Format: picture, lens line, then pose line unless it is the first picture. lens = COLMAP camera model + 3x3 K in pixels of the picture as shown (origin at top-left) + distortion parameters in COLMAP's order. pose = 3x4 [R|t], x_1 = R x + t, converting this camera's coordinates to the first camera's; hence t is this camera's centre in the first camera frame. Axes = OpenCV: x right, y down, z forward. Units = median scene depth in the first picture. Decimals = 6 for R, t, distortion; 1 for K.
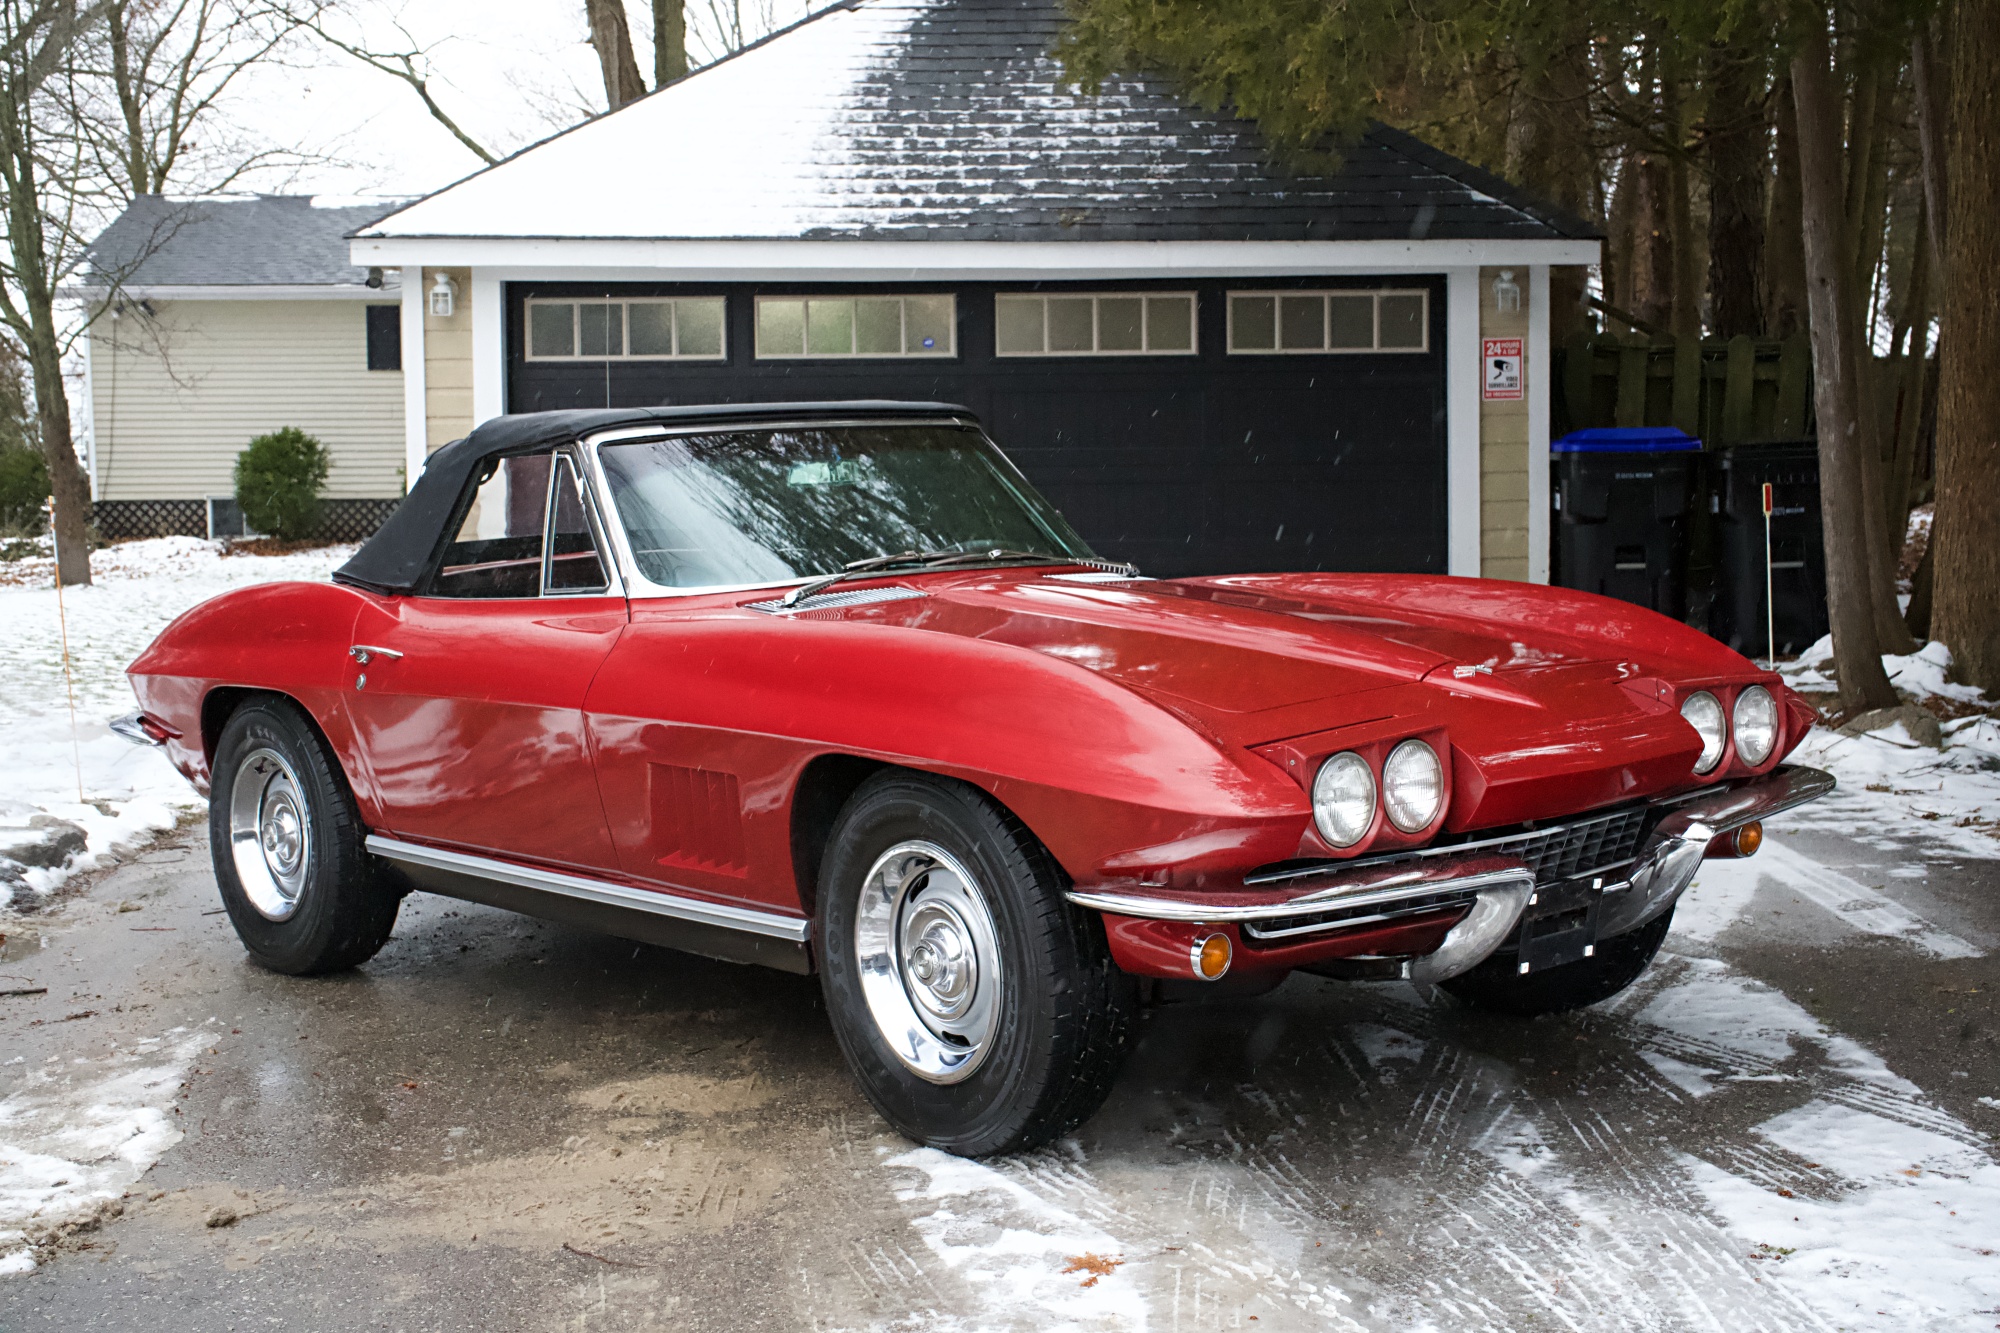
lens RADIAL K [[2737.0, 0, 995.1], [0, 2737.0, 668.4], [0, 0, 1]] dist [-0.016571, 0.000000]
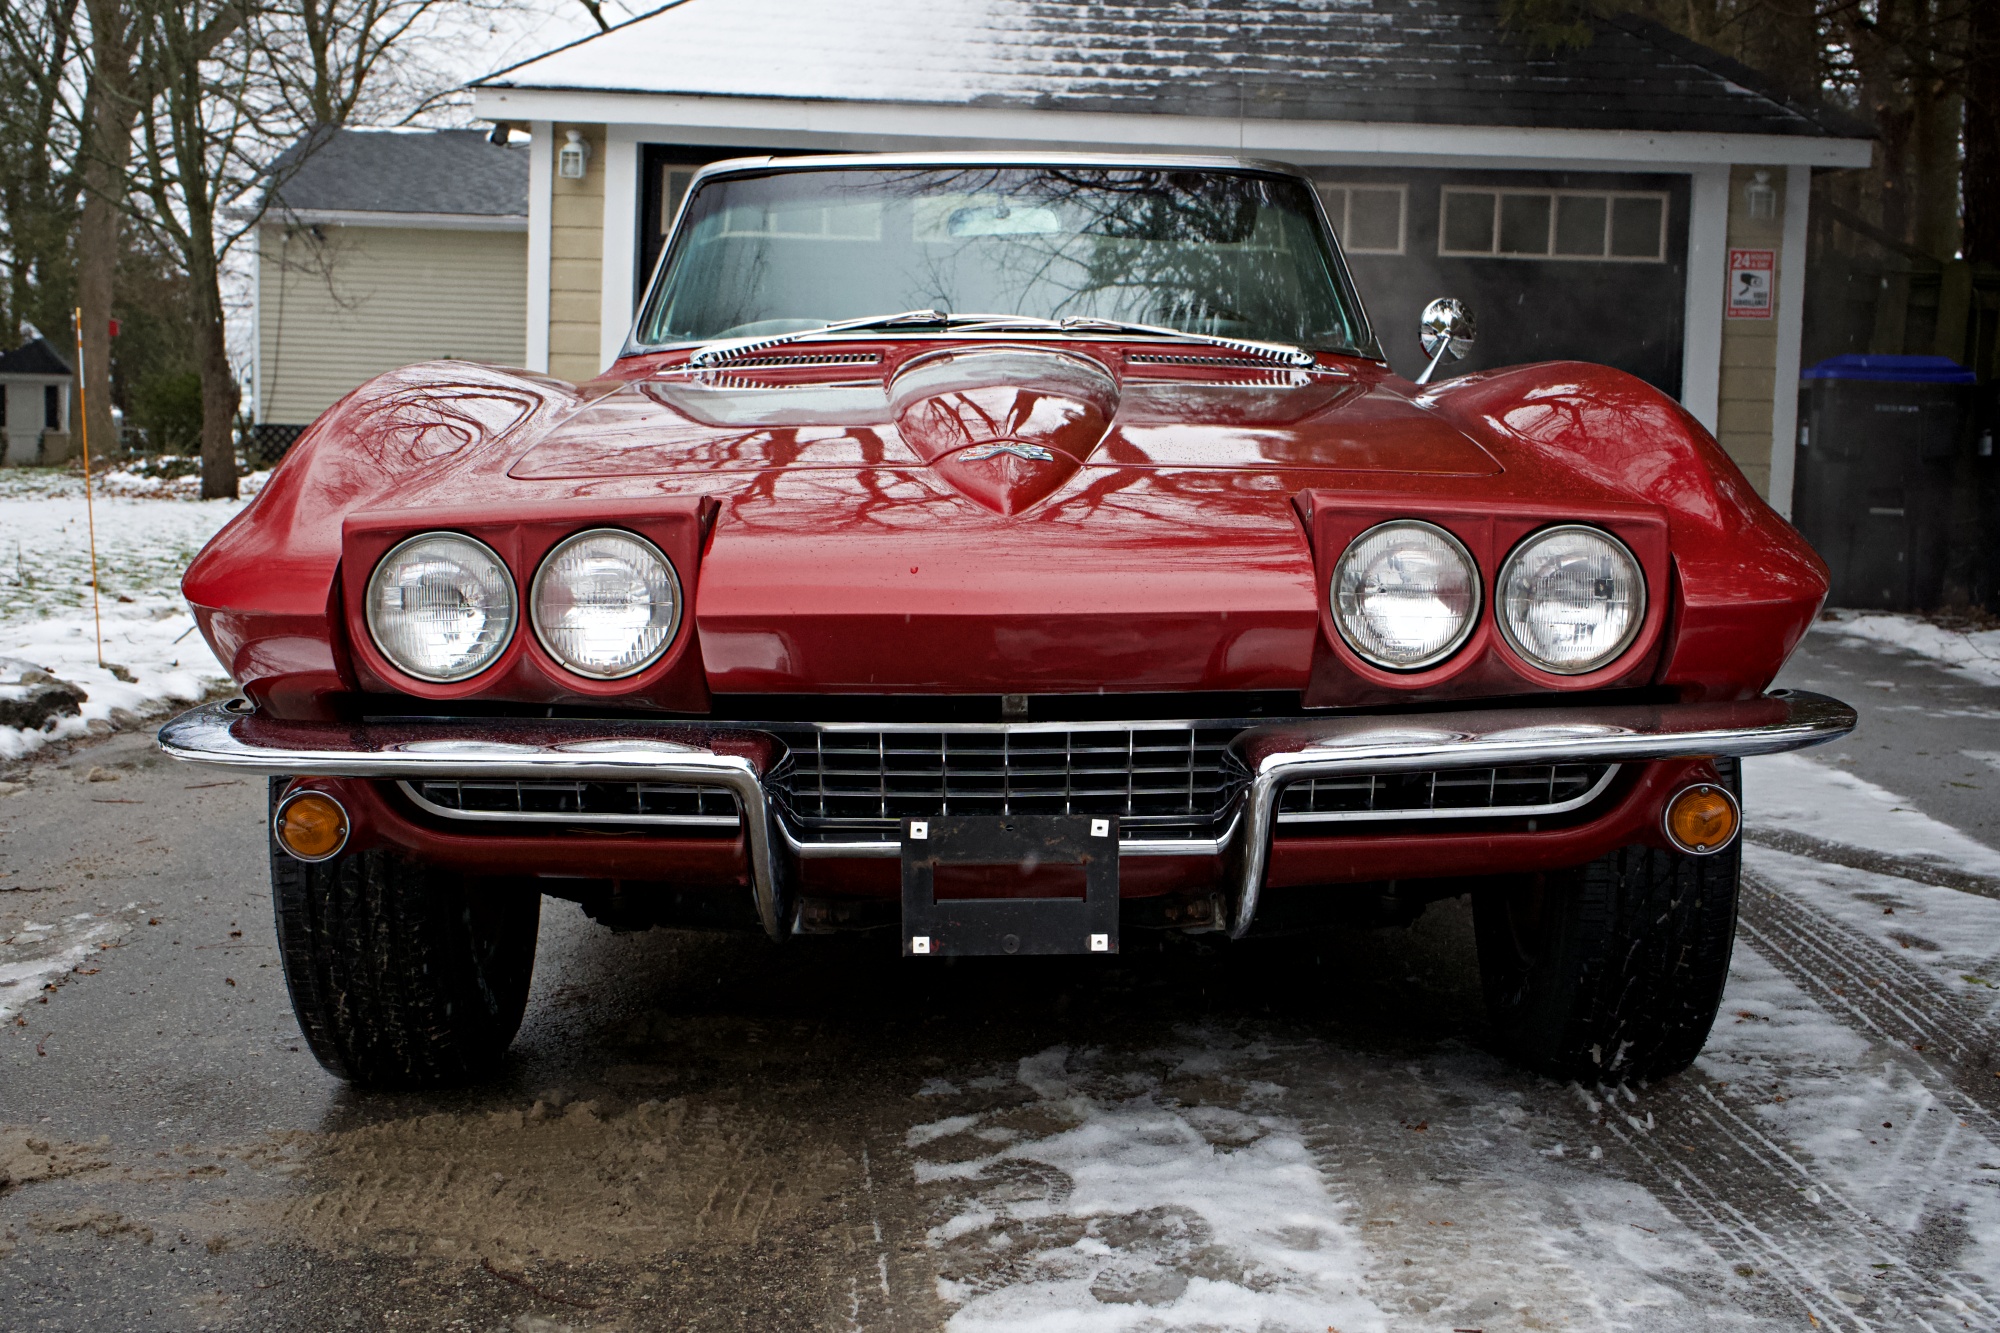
lens RADIAL K [[2628.1, 0, 993.0], [0, 2628.1, 686.6], [0, 0, 1]] dist [-0.013877, 0.000000]
pose [[0.997198, 0.047846, -0.057514, -0.005535], [-0.047191, 0.998805, 0.012696, 0.027782], [0.058053, -0.009946, 0.998264, 0.169546]]
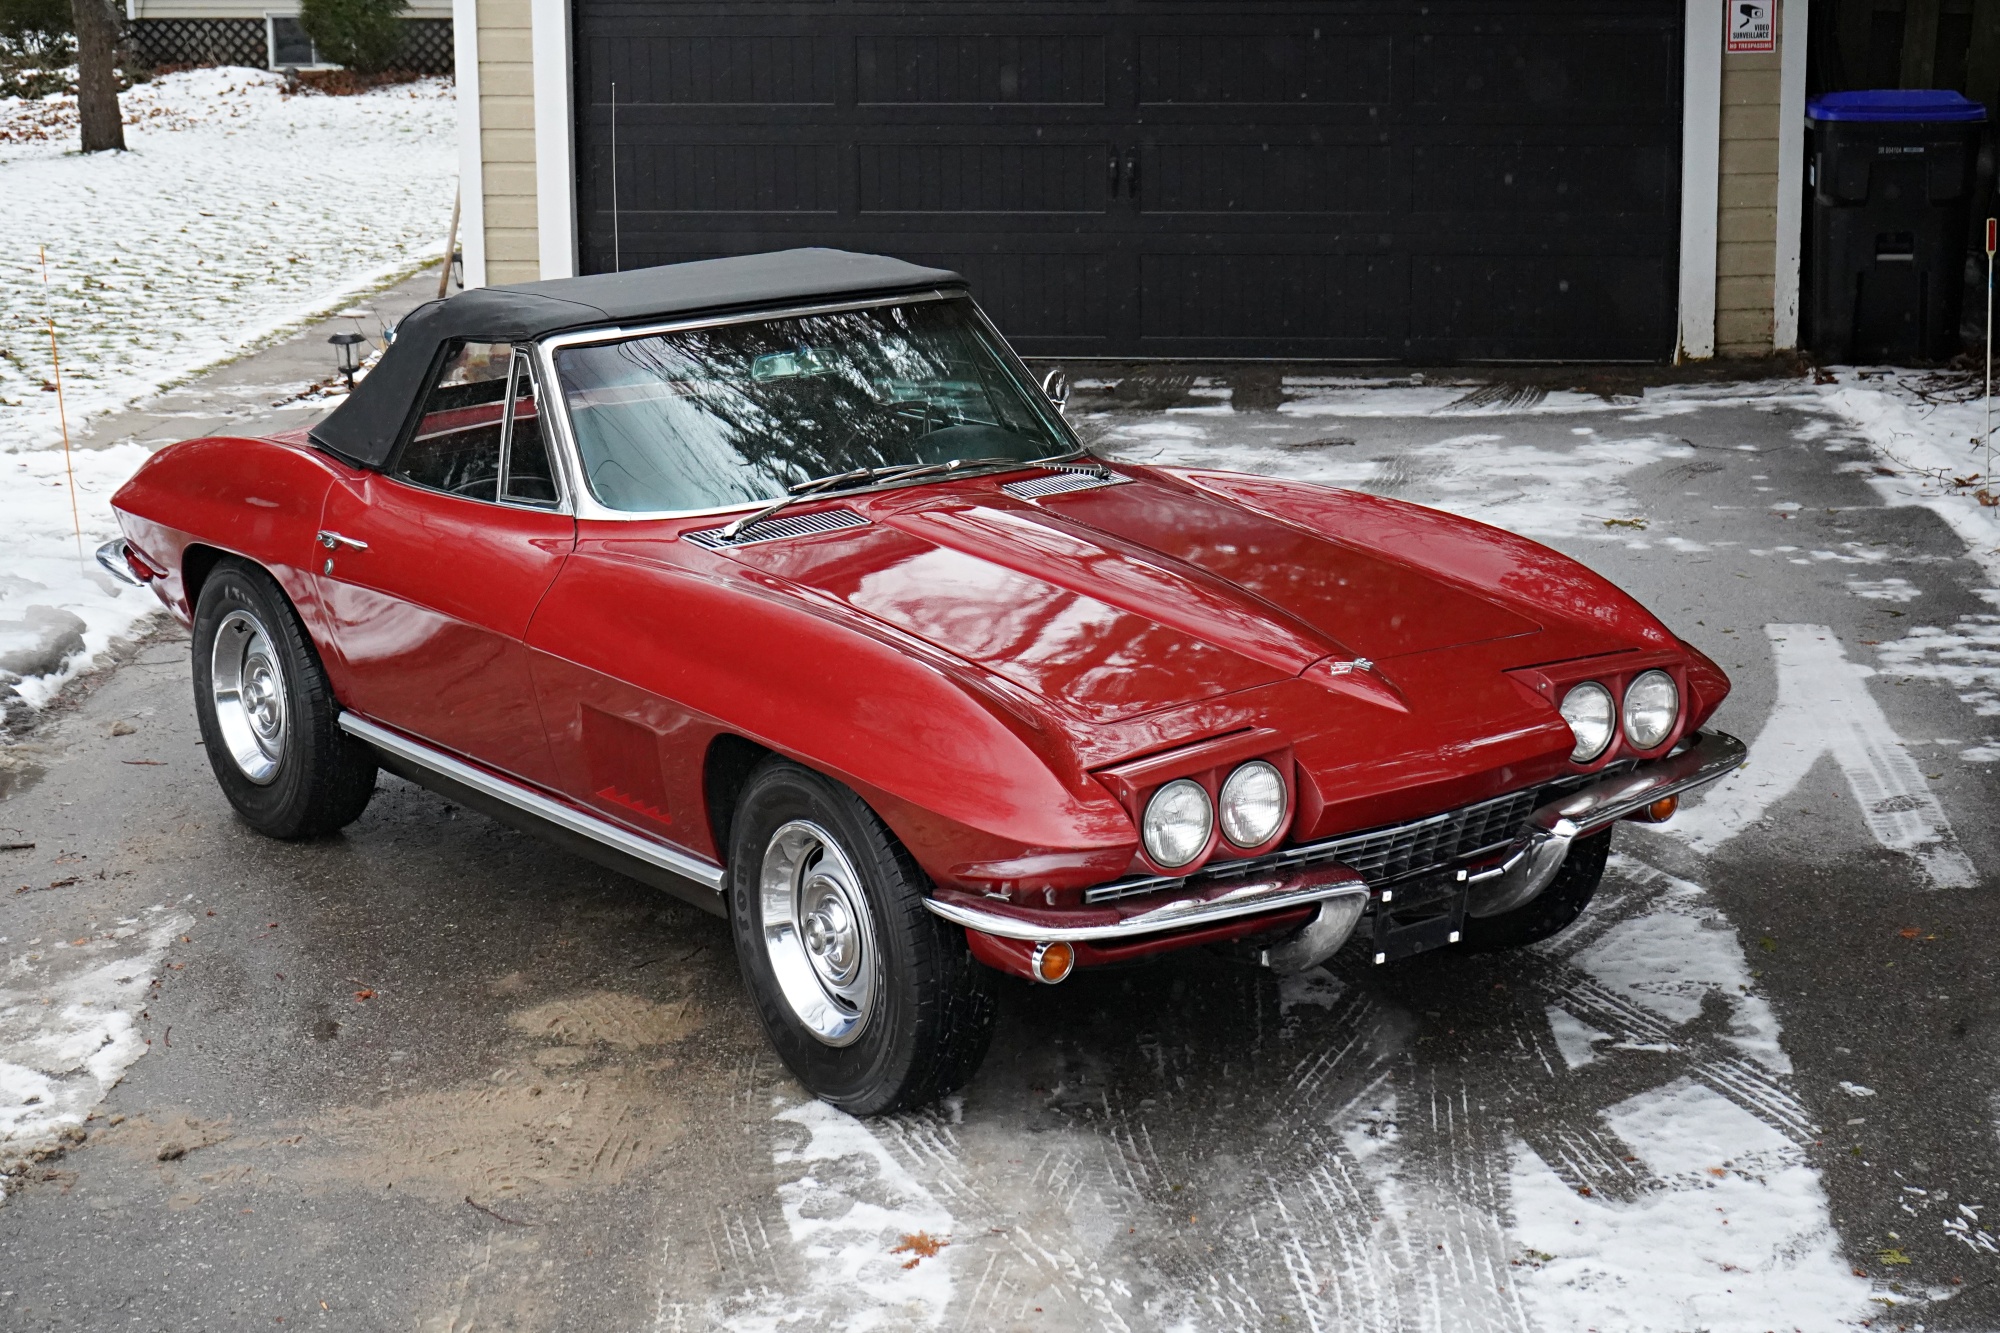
lens RADIAL K [[3613.0, 0, 992.8], [0, 3613.0, 667.4], [0, 0, 1]] dist [-0.040859, 0.000000]
pose [[0.995614, 0.024400, -0.090316, 0.075771], [-0.010854, 0.988996, 0.147542, -0.091738], [0.092922, -0.145914, 0.984924, -0.162959]]
